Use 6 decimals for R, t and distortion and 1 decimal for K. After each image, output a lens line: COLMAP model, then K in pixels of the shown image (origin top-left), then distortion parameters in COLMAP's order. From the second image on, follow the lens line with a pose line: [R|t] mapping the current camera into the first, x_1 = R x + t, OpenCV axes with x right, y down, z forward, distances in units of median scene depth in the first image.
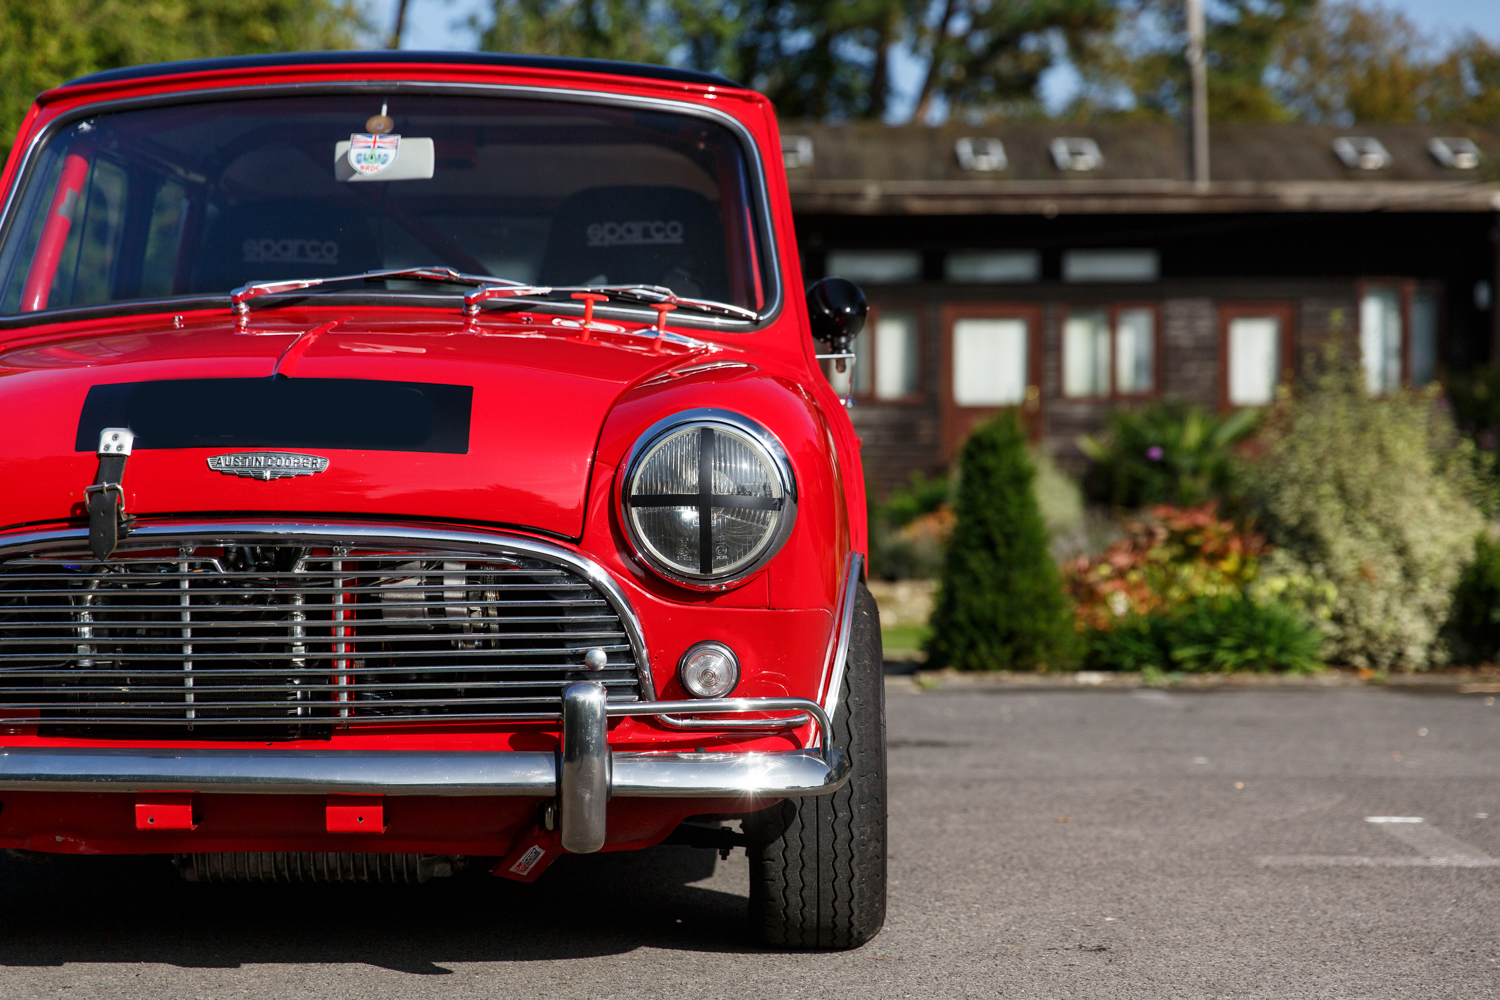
lens RADIAL K [[2869.1, 0, 750.0], [0, 2869.1, 500.0], [0, 0, 1]] dist [-0.001973, -0.019231]
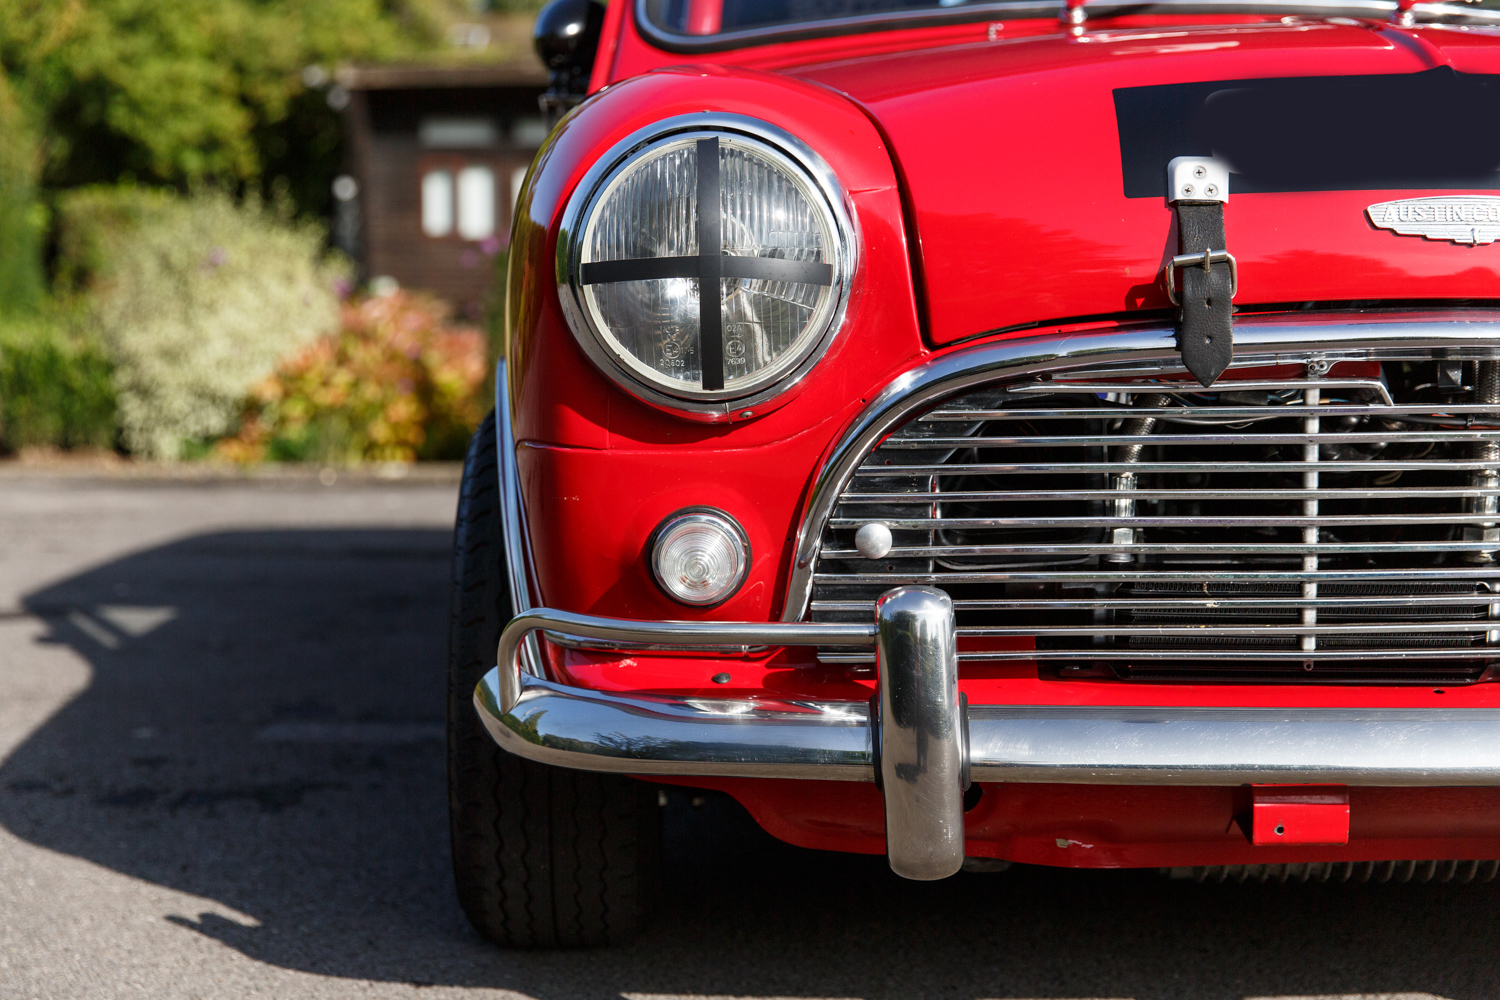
lens RADIAL K [[2100.3, 0, 747.0], [0, 2100.3, 518.6], [0, 0, 1]] dist [0.028110, -0.032097]
pose [[0.999522, -0.005089, 0.030506, -0.304132], [0.002135, 0.995370, 0.096095, 0.006242], [-0.030854, -0.095984, 0.994905, 0.535810]]
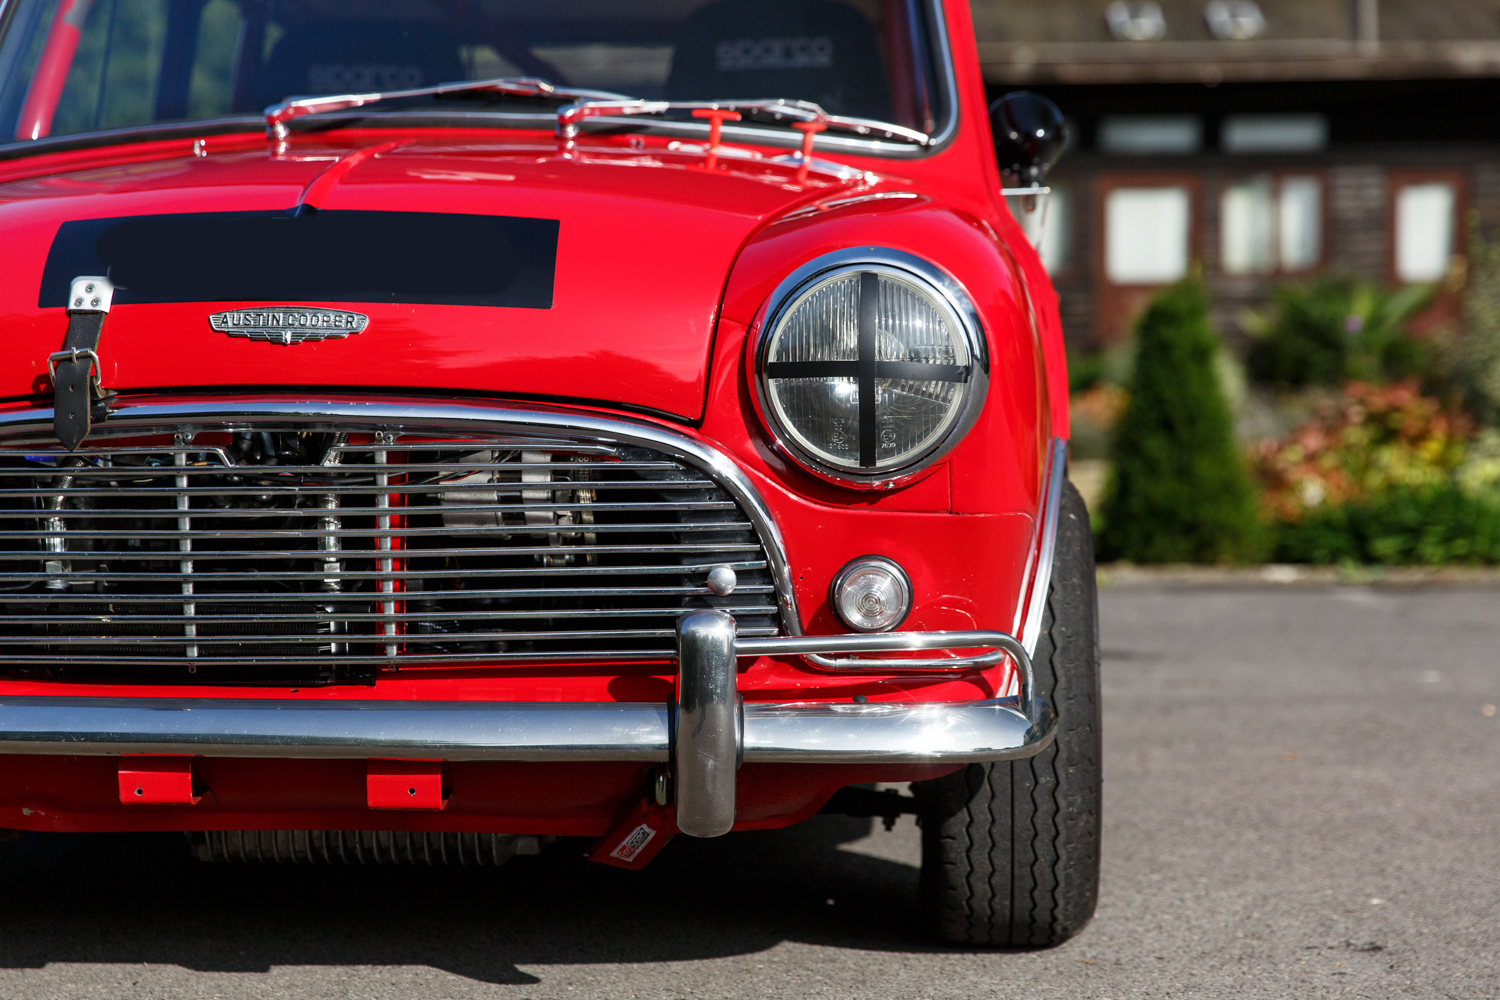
lens RADIAL K [[2901.1, 0, 774.7], [0, 2901.1, 494.9], [0, 0, 1]] dist [-0.012768, 0.110646]
pose [[0.999153, -0.001008, -0.041133, -0.007785], [0.002619, 0.999231, 0.039127, 0.002983], [0.041062, -0.039201, 0.998387, 0.222282]]
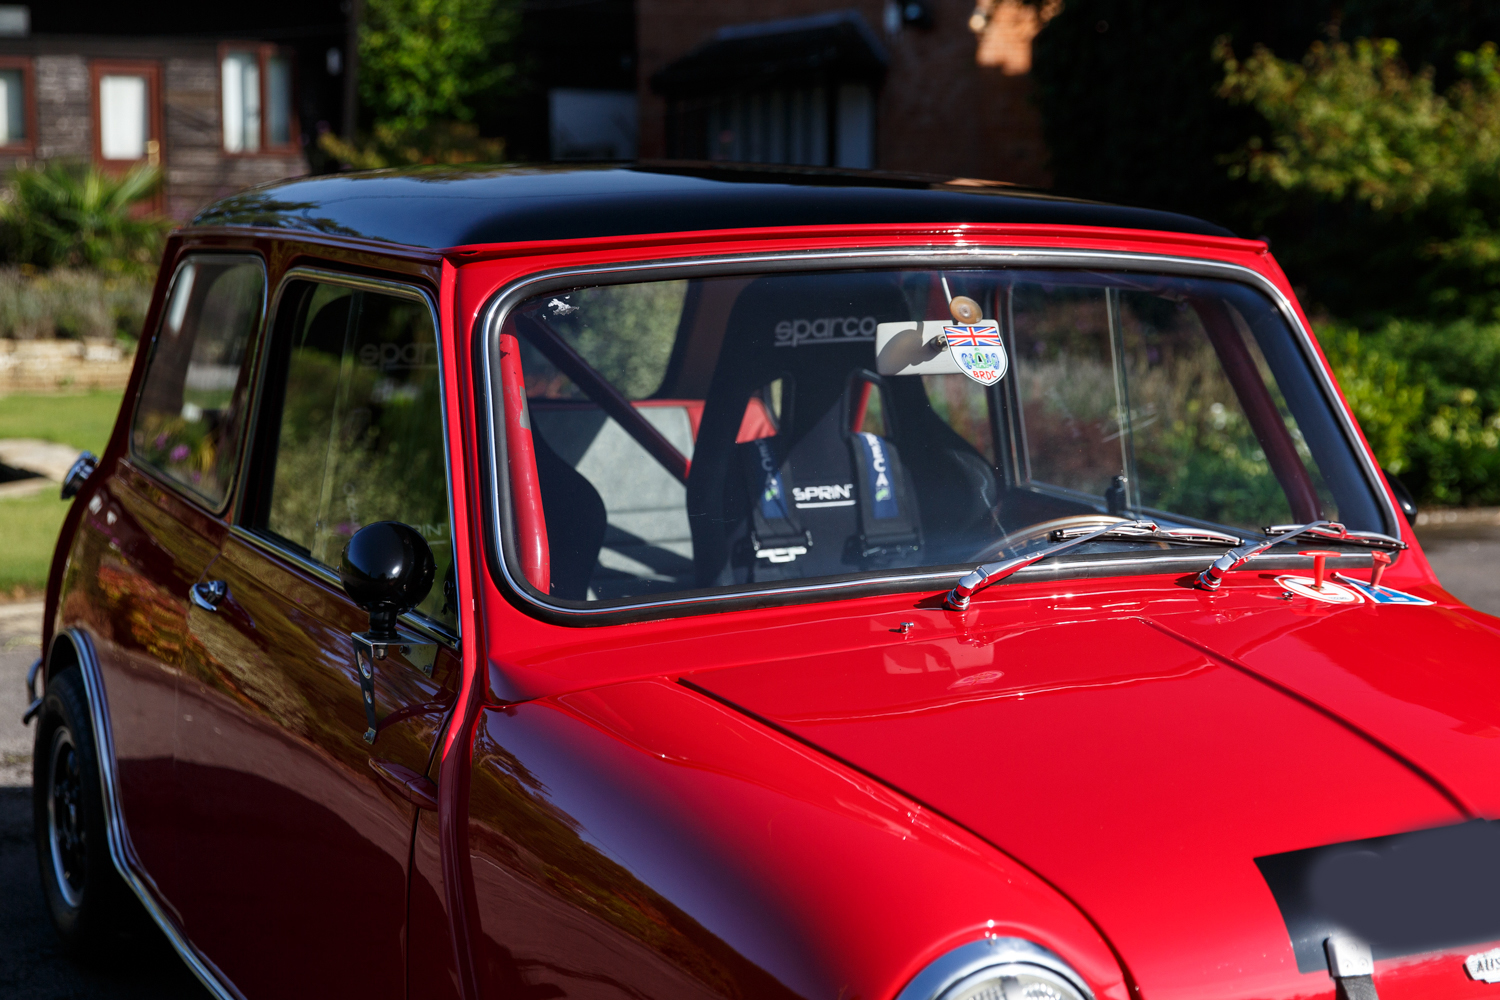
lens RADIAL K [[2530.7, 0, 750.0], [0, 2530.7, 500.0], [0, 0, 1]] dist [0.034041, 0.075272]
pose [[0.882003, -0.053436, 0.468204, -0.593073], [-0.003576, 0.992763, 0.120040, -0.191175], [-0.471230, -0.107550, 0.875428, 0.502264]]
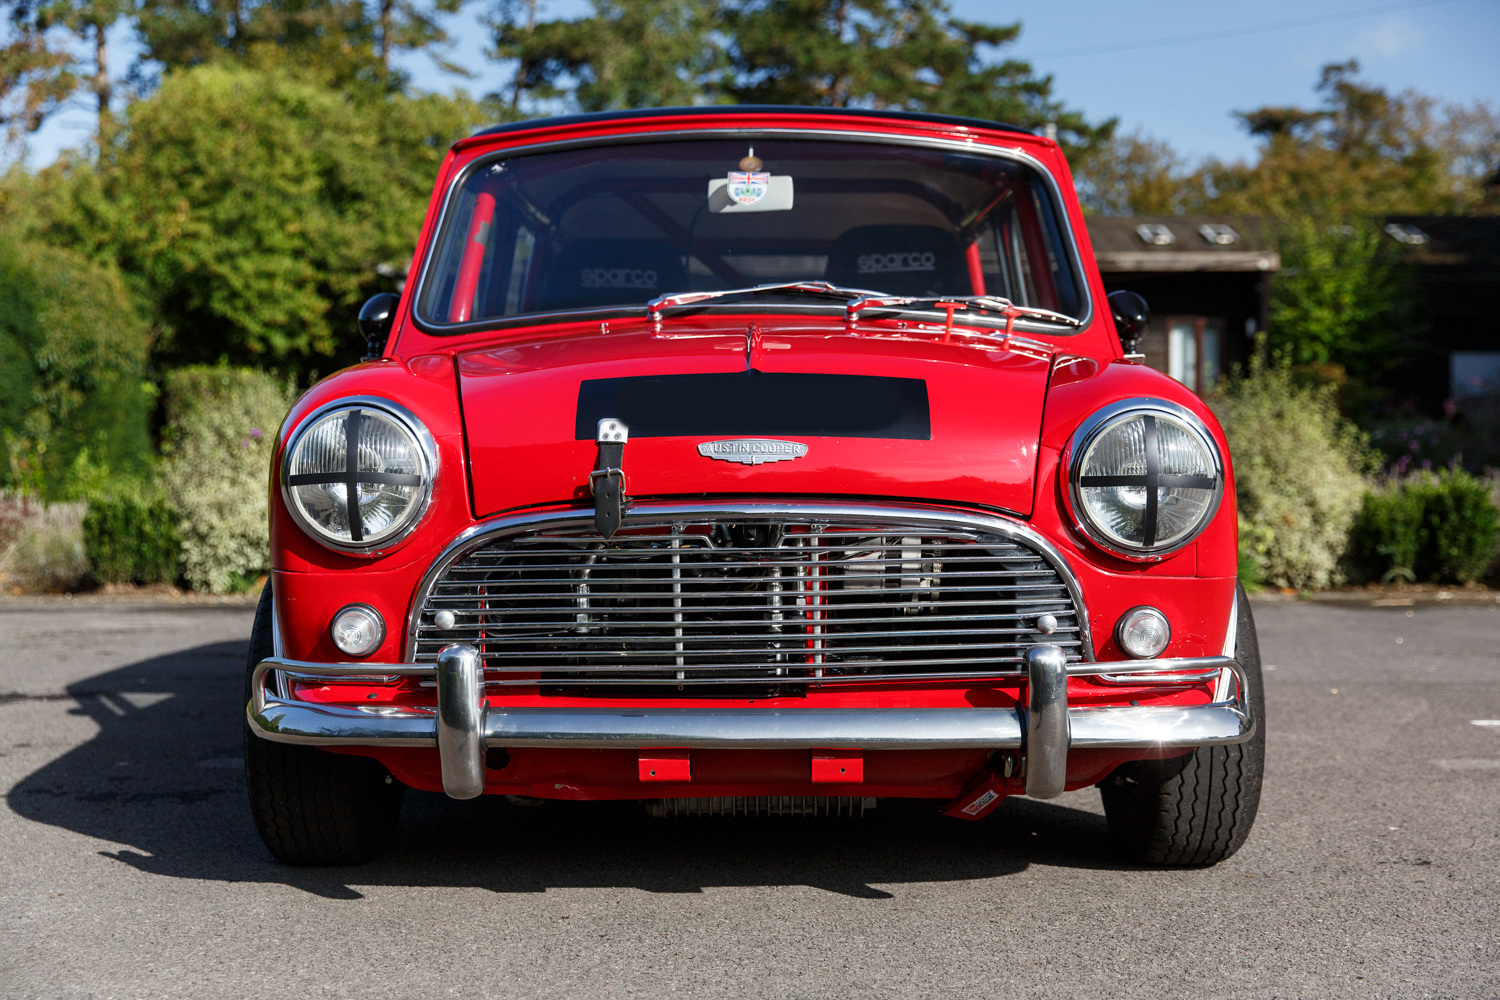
lens RADIAL K [[1869.8, 0, 759.4], [0, 1869.8, 504.4], [0, 0, 1]] dist [-0.007193, 0.054071]
pose [[0.999818, -0.006103, 0.018083, -0.165920], [0.005733, 0.999775, 0.020418, -0.005937], [-0.018204, -0.020311, 0.999628, 0.258086]]
